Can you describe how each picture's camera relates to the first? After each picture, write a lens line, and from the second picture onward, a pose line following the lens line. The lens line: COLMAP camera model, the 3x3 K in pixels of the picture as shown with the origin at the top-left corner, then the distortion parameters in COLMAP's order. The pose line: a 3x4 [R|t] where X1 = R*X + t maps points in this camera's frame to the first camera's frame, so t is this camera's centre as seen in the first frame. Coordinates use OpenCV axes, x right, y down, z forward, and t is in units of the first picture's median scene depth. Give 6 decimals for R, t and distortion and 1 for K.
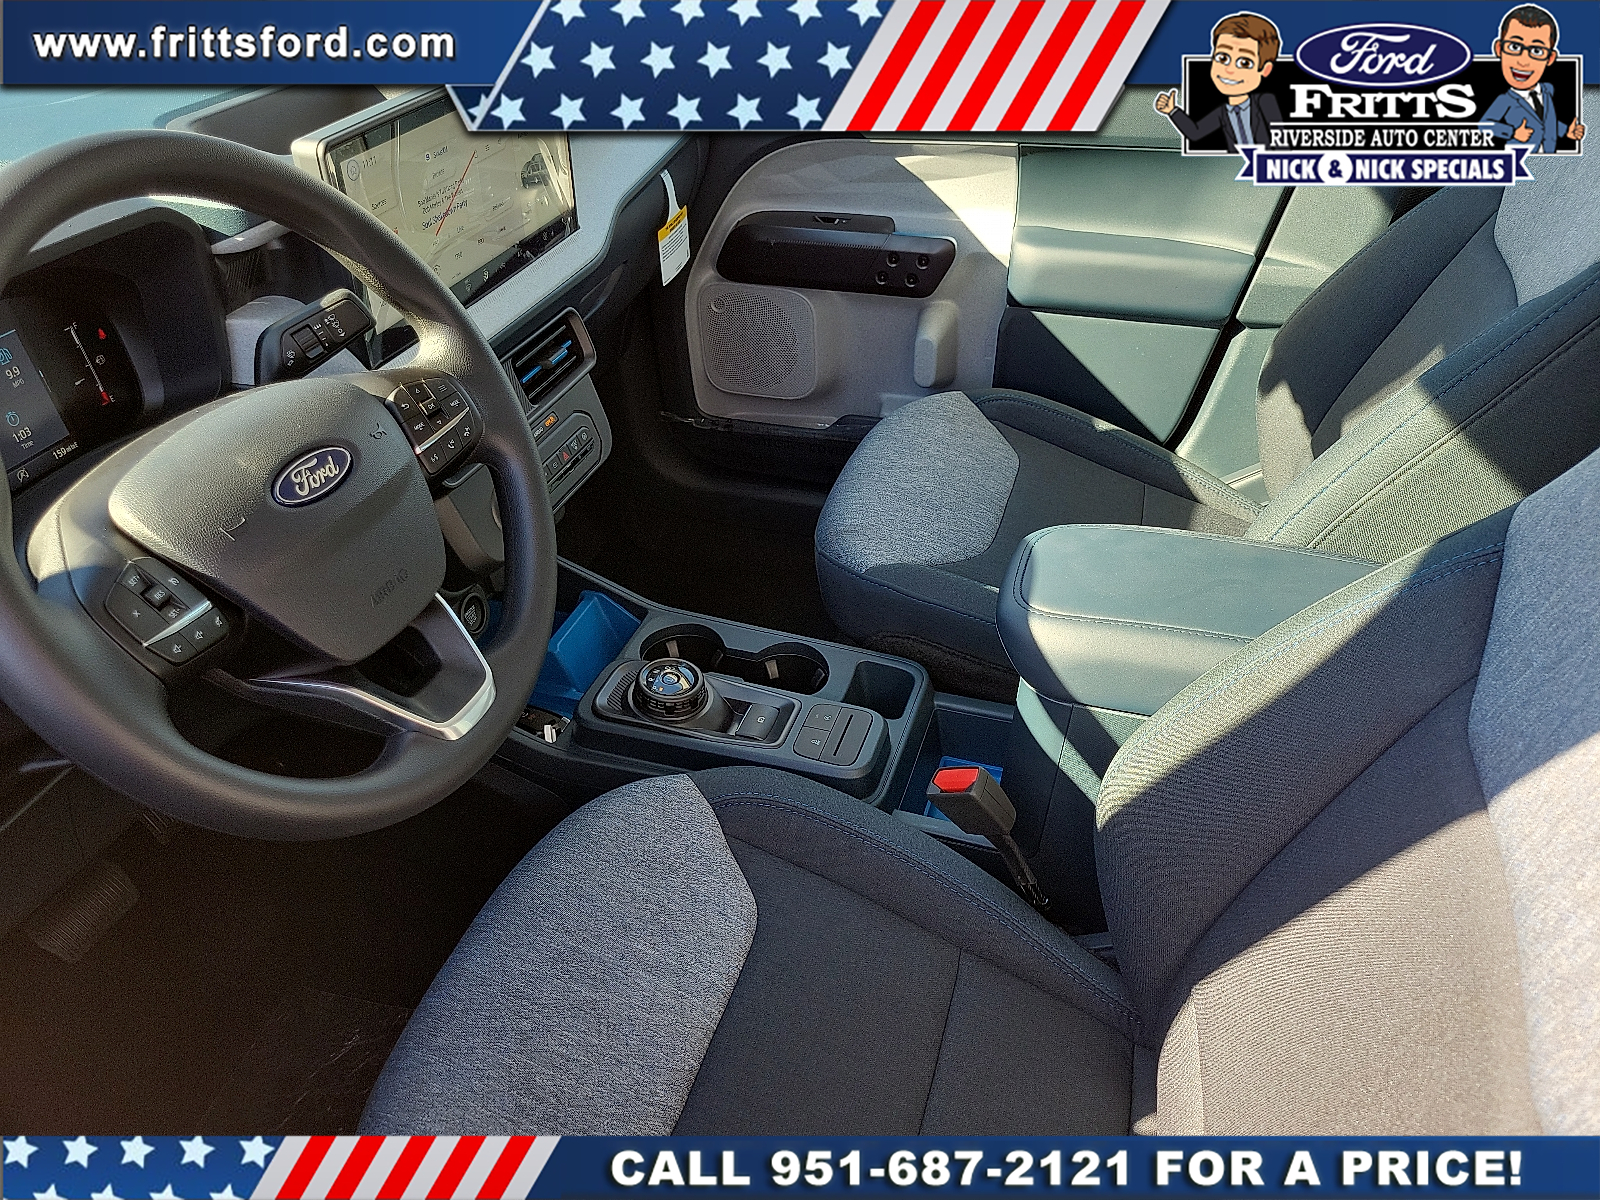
lens RADIAL K [[1233.8, 0, 795.9], [0, 1233.8, 610.4], [0, 0, 1]] dist [-0.002038, 0.009932]
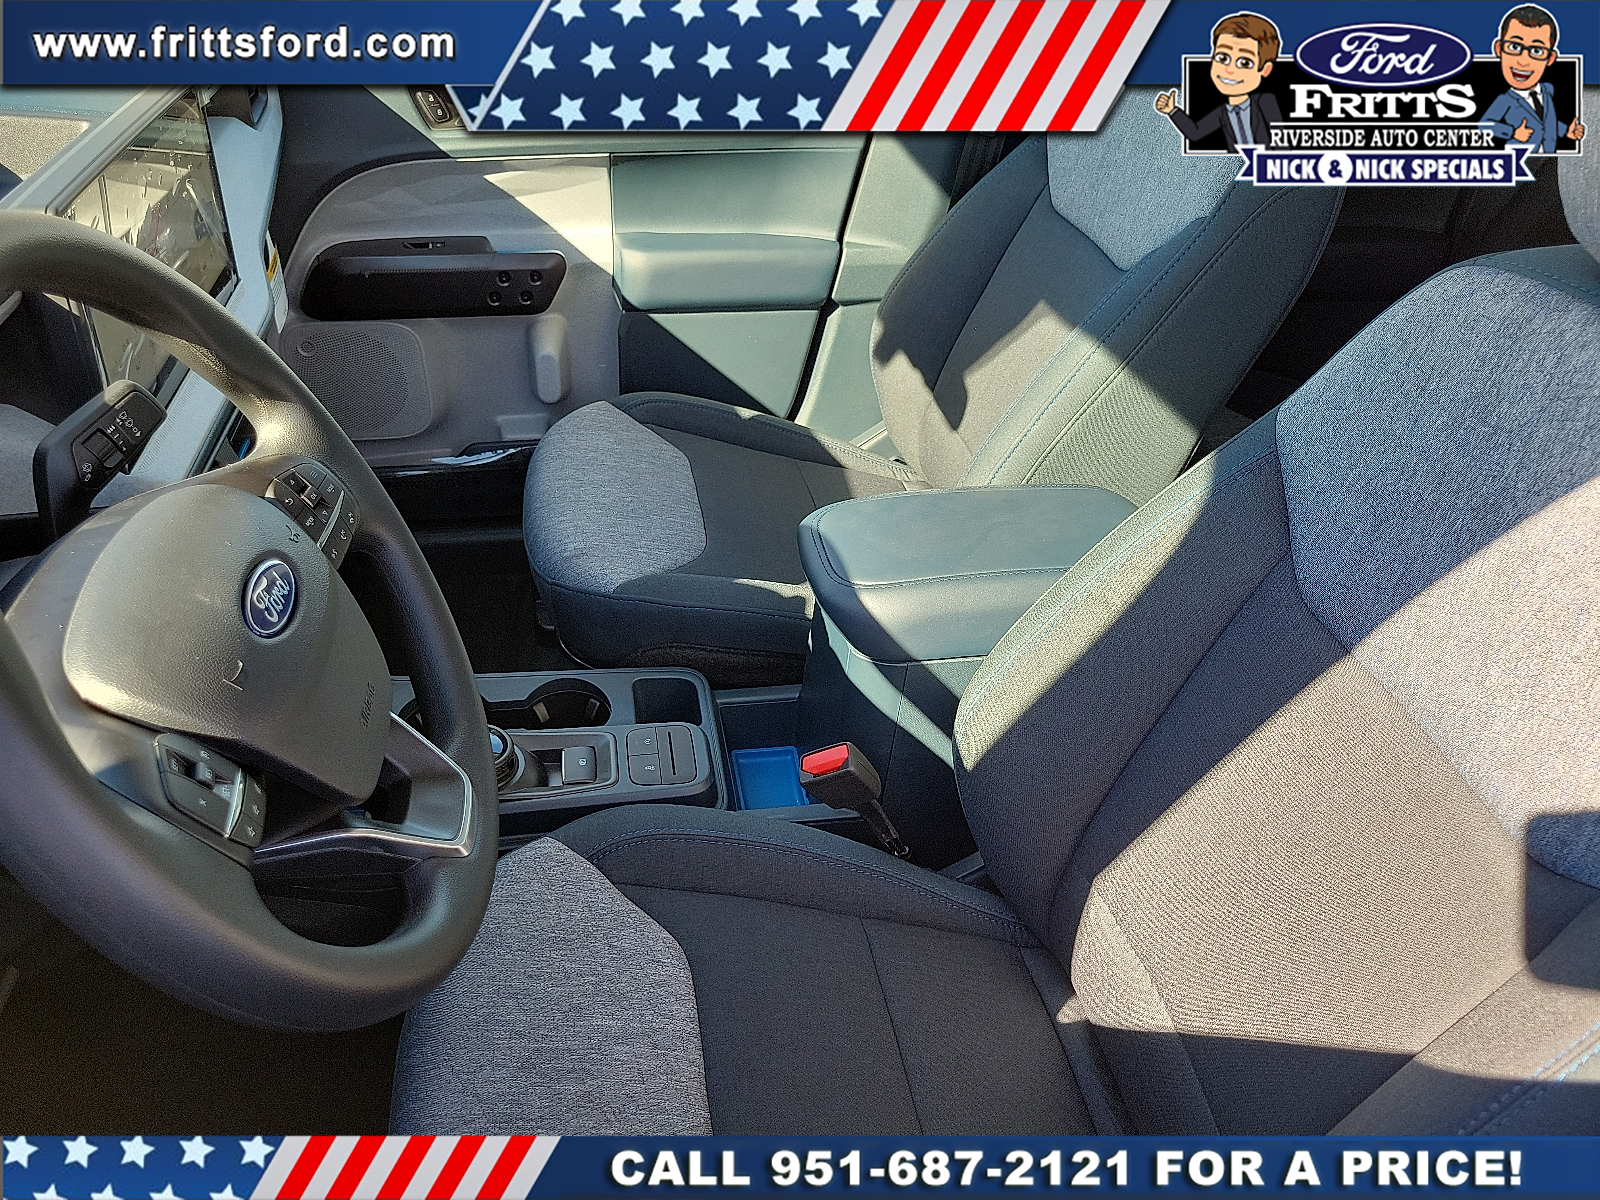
lens RADIAL K [[1233.8, 0, 796.7], [0, 1233.8, 590.4], [0, 0, 1]] dist [-0.002038, 0.009932]
pose [[0.875782, -0.214095, 0.432630, -0.203447], [0.220126, 0.974778, 0.036780, -0.030561], [-0.429593, 0.063022, 0.900821, 0.038663]]
